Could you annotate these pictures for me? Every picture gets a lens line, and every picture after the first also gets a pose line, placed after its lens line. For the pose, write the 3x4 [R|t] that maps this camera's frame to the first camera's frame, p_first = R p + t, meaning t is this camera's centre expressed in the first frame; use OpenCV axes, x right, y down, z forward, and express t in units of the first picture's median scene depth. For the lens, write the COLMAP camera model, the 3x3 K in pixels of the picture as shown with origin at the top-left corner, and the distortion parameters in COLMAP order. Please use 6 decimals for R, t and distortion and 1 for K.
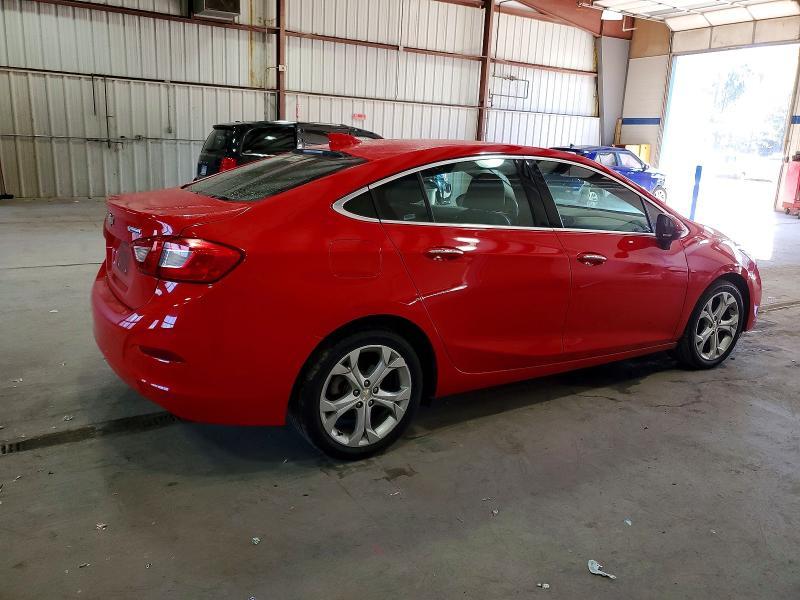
lens RADIAL K [[625.5, 0, 400.0], [0, 625.5, 300.0], [0, 0, 1]] dist [-0.006246, 0.005592]
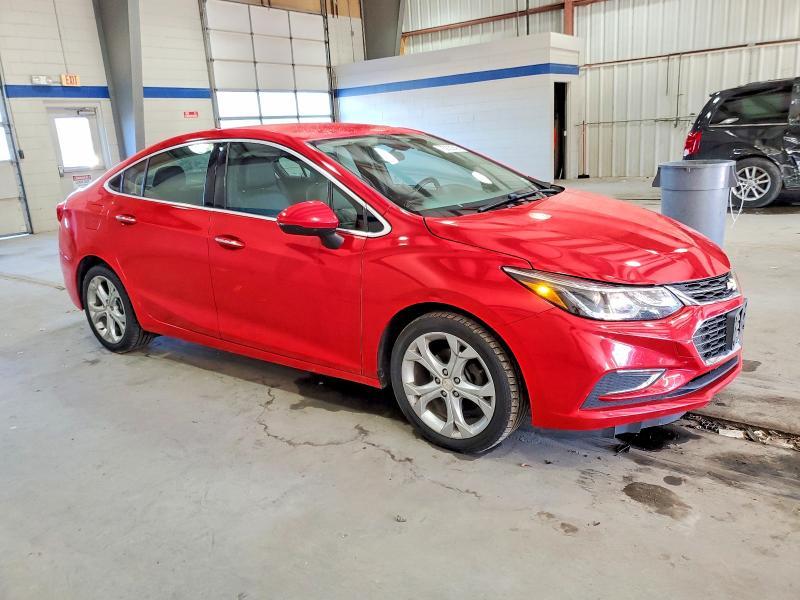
lens RADIAL K [[639.2, 0, 400.0], [0, 639.2, 300.0], [0, 0, 1]] dist [0.010783, 0.001195]
pose [[0.344857, 0.175173, -0.922165, 0.829930], [-0.147939, 0.980297, 0.130891, -0.093271], [0.926924, 0.091285, 0.363977, 0.550537]]
